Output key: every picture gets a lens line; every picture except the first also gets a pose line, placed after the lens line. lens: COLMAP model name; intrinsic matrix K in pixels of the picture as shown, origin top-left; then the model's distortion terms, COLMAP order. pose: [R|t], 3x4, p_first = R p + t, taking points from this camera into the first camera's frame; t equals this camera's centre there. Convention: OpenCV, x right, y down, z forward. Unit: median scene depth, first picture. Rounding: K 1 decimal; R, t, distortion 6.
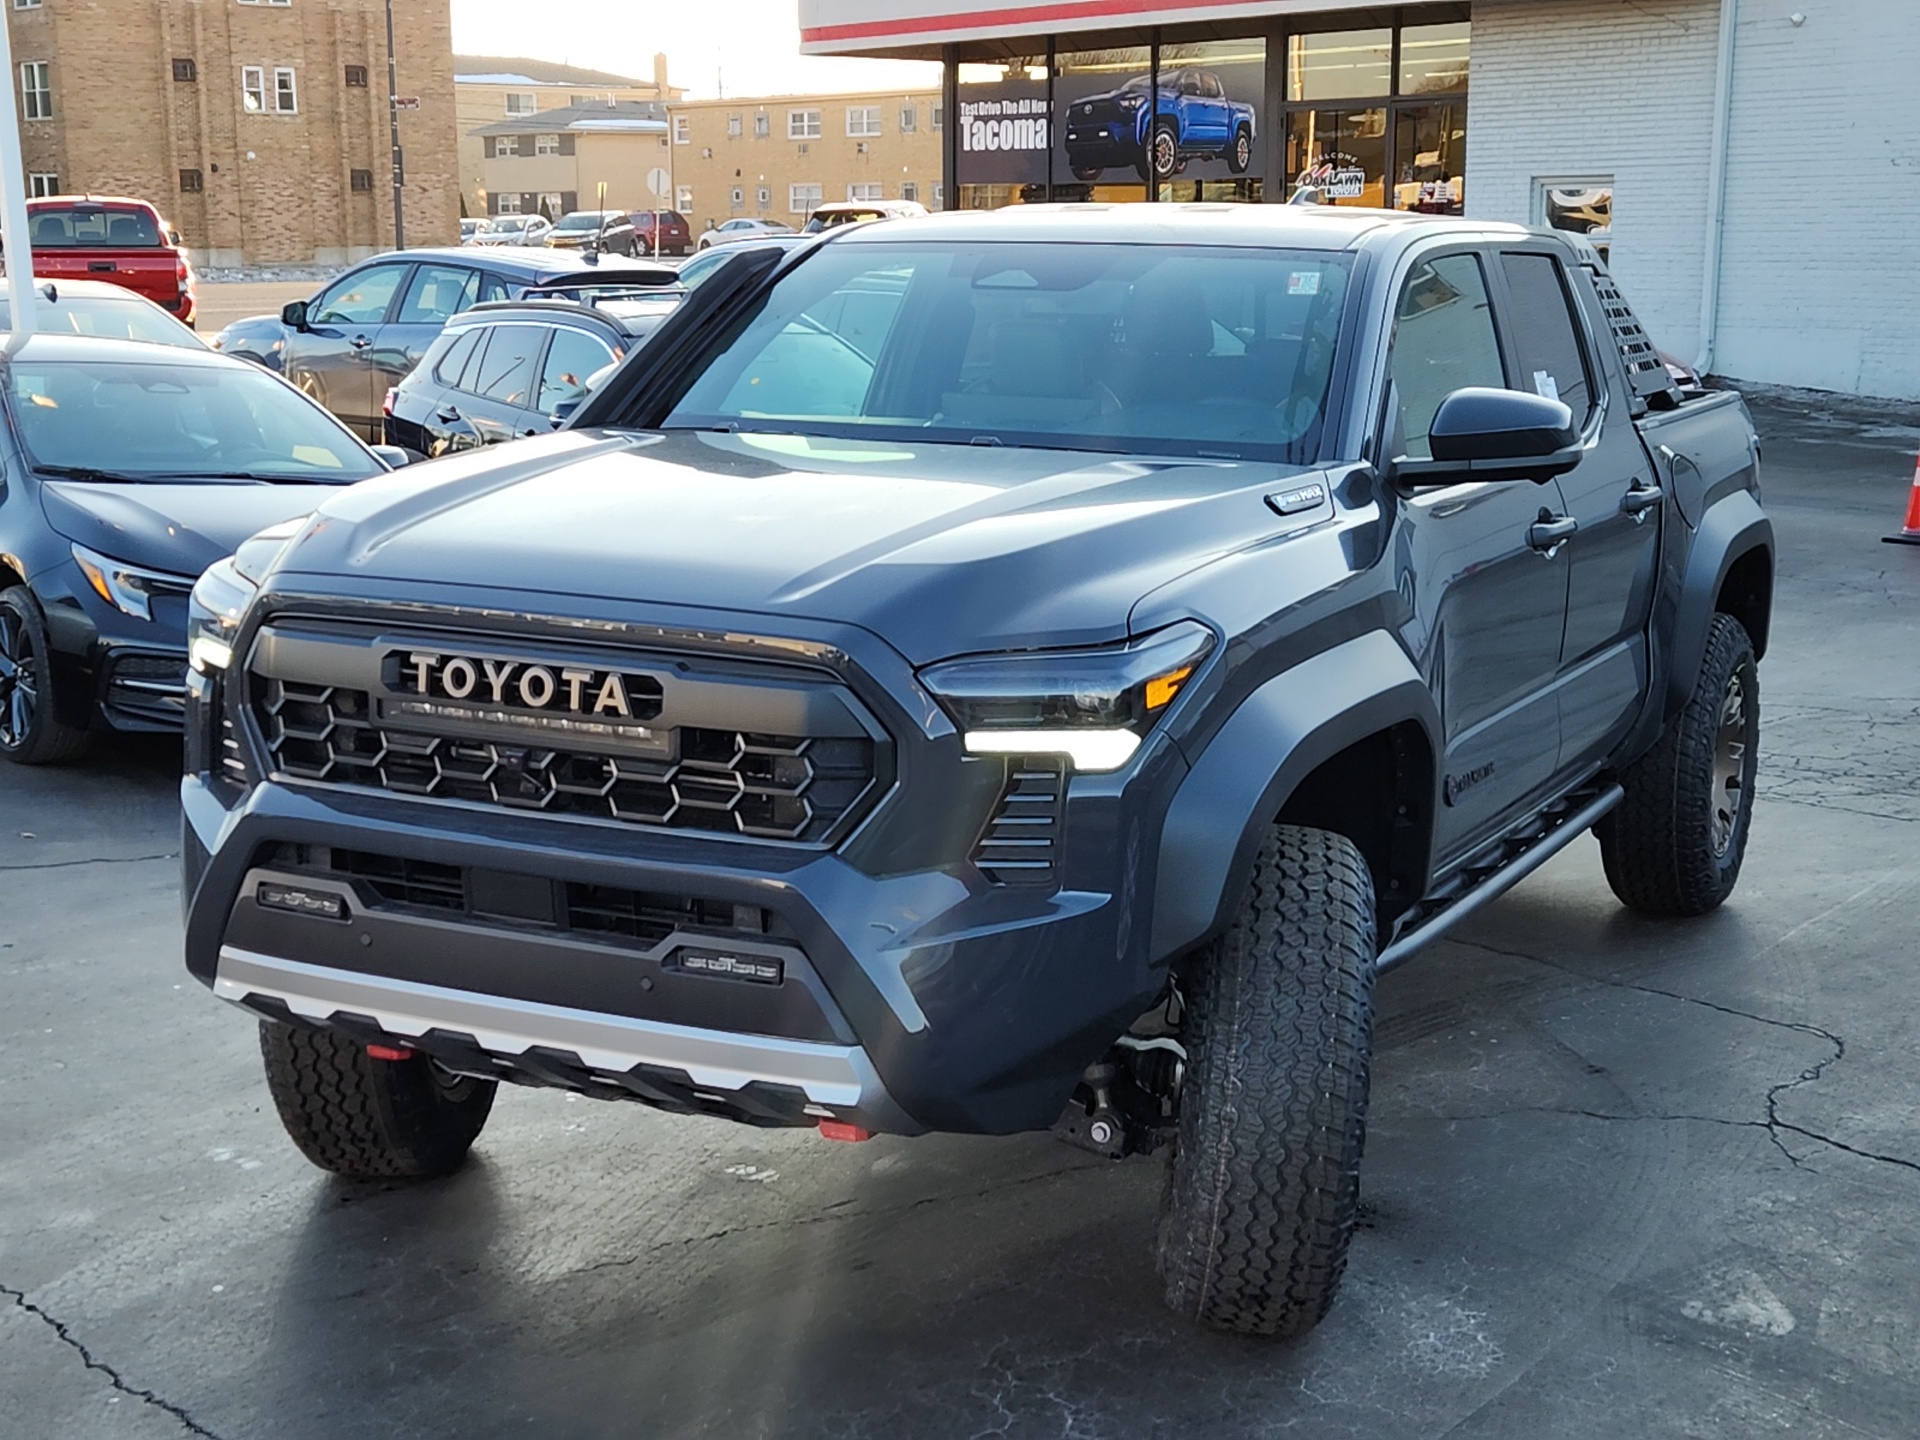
lens RADIAL K [[2614.3, 0, 960.0], [0, 2614.3, 720.0], [0, 0, 1]] dist [0.089033, -0.029638]
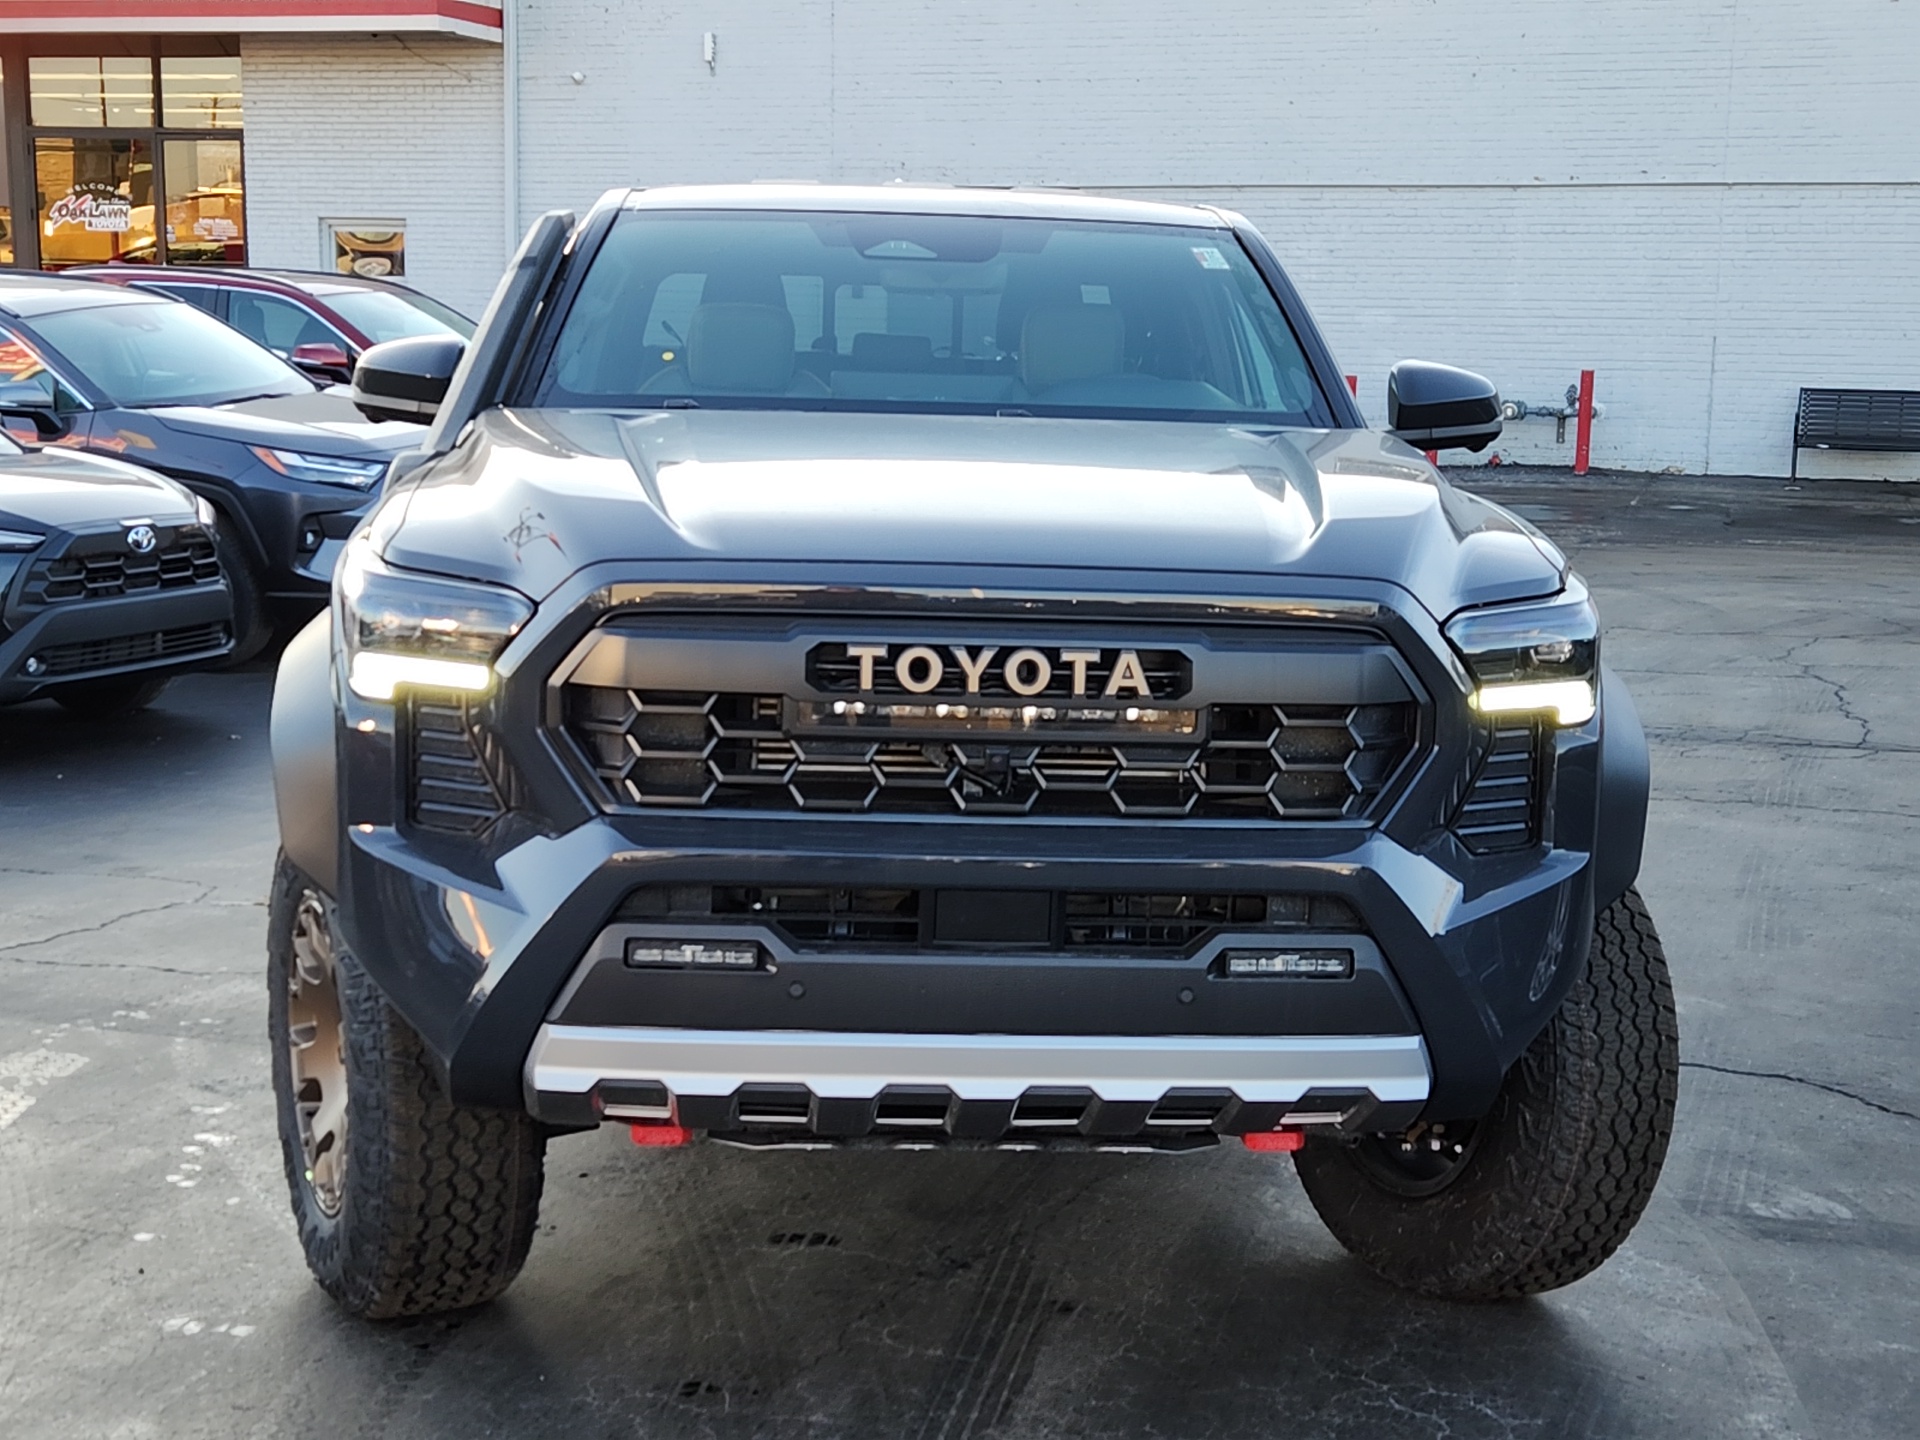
lens RADIAL K [[2614.3, 0, 960.0], [0, 2614.3, 720.0], [0, 0, 1]] dist [0.089033, -0.029638]
pose [[0.871096, -0.063705, 0.486964, -0.492582], [0.073623, 0.997285, -0.001234, 0.002088], [-0.485563, 0.036926, 0.873421, 0.206298]]
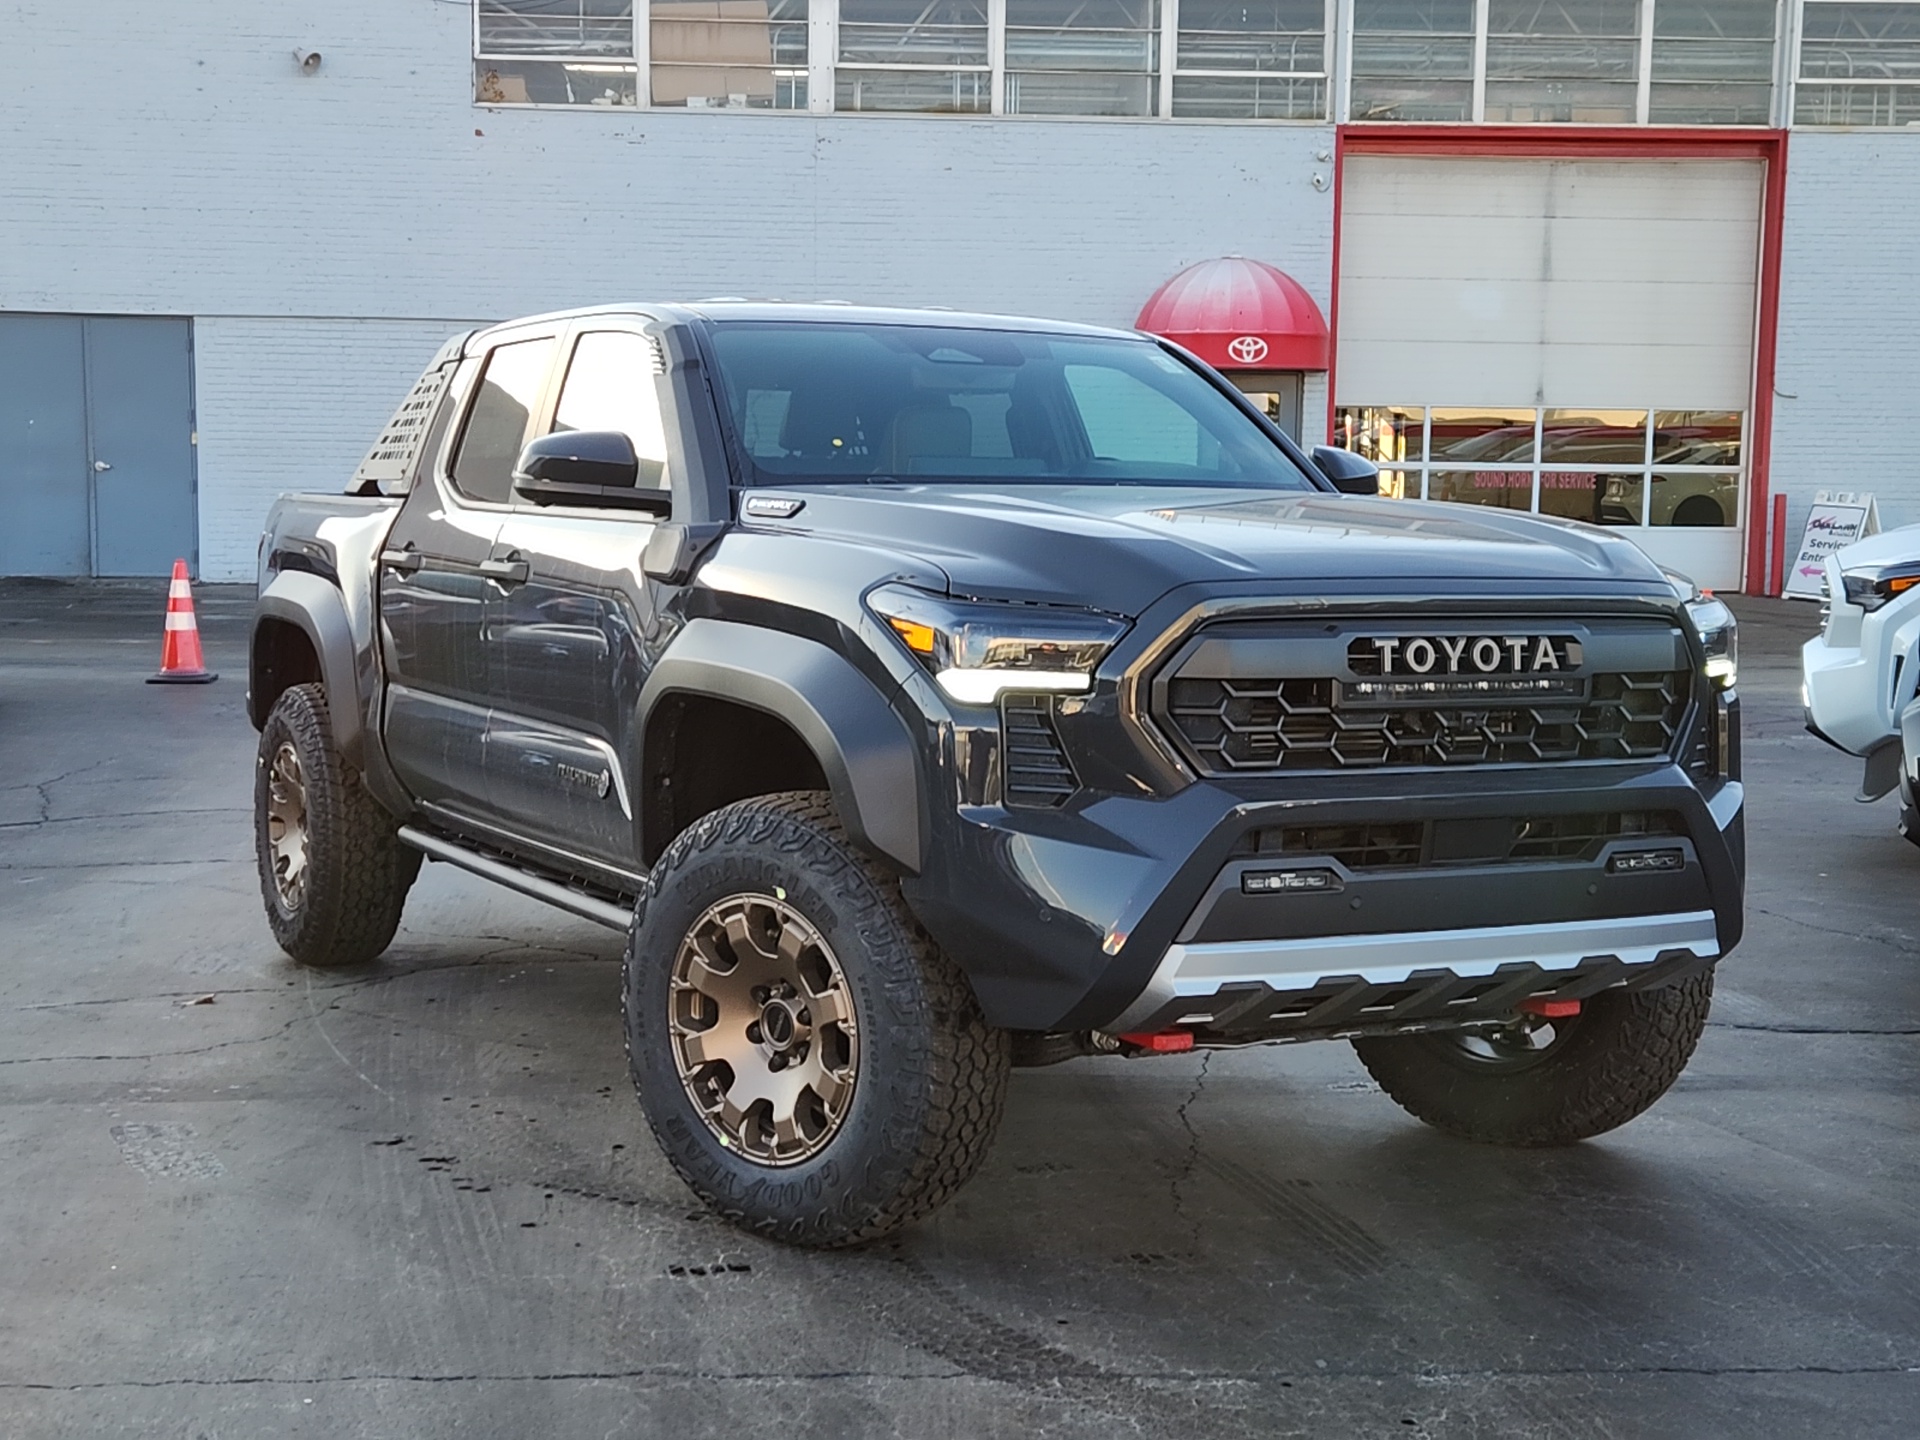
lens RADIAL K [[2614.3, 0, 960.0], [0, 2614.3, 720.0], [0, 0, 1]] dist [0.089033, -0.029638]
pose [[0.608546, -0.077836, 0.789692, -1.004539], [0.132472, 0.991177, -0.004389, -0.008023], [-0.782383, 0.107284, 0.613488, 0.380657]]
